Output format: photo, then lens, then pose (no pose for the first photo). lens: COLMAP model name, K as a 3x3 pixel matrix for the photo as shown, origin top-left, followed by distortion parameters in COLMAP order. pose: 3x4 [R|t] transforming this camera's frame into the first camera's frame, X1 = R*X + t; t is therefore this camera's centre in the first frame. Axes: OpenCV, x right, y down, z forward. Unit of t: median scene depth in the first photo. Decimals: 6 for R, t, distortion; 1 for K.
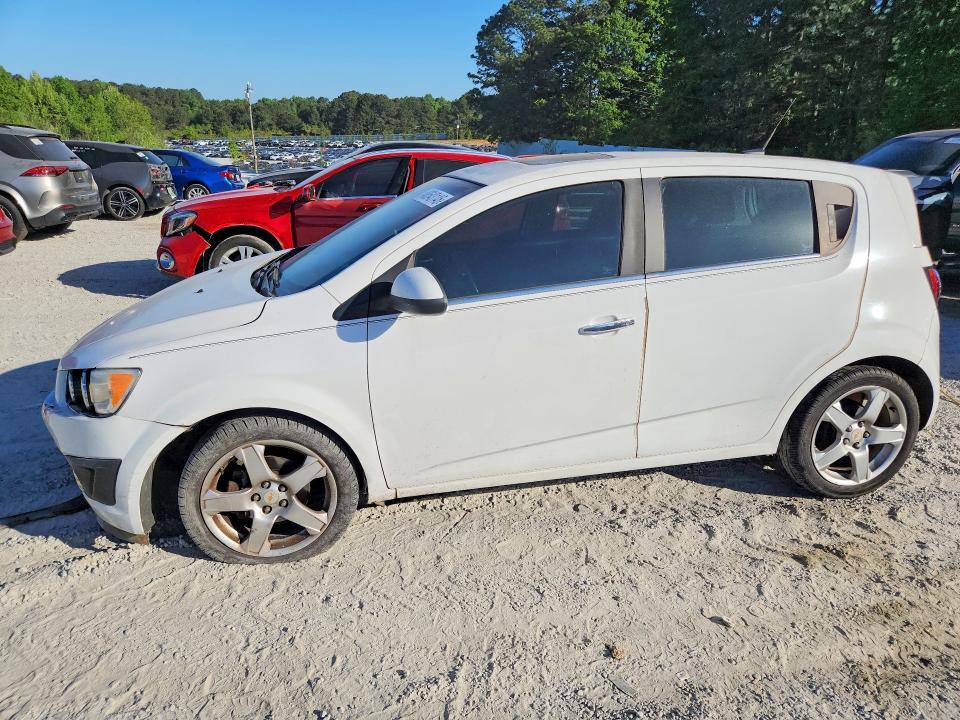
lens RADIAL K [[694.9, 0, 480.0], [0, 694.9, 360.0], [0, 0, 1]] dist [0.078734, -0.076495]
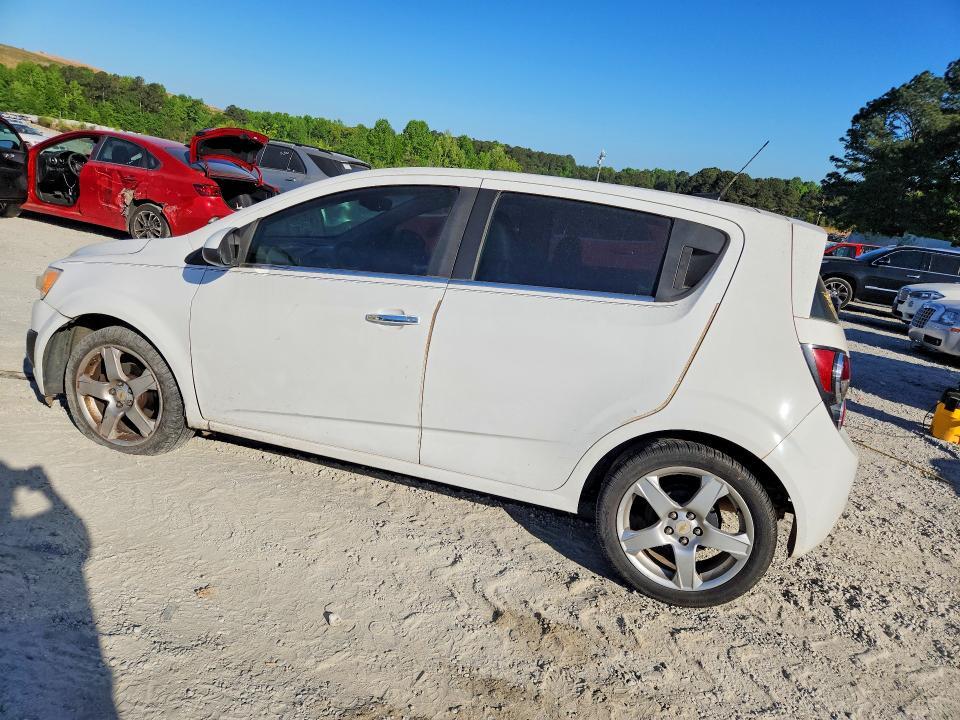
lens RADIAL K [[694.9, 0, 480.0], [0, 694.9, 360.0], [0, 0, 1]] dist [0.078734, -0.076495]
pose [[0.855325, 0.218961, -0.469548, 0.660356], [-0.264596, 0.963810, -0.032540, 0.007809], [0.445430, 0.152073, 0.882307, 0.142642]]
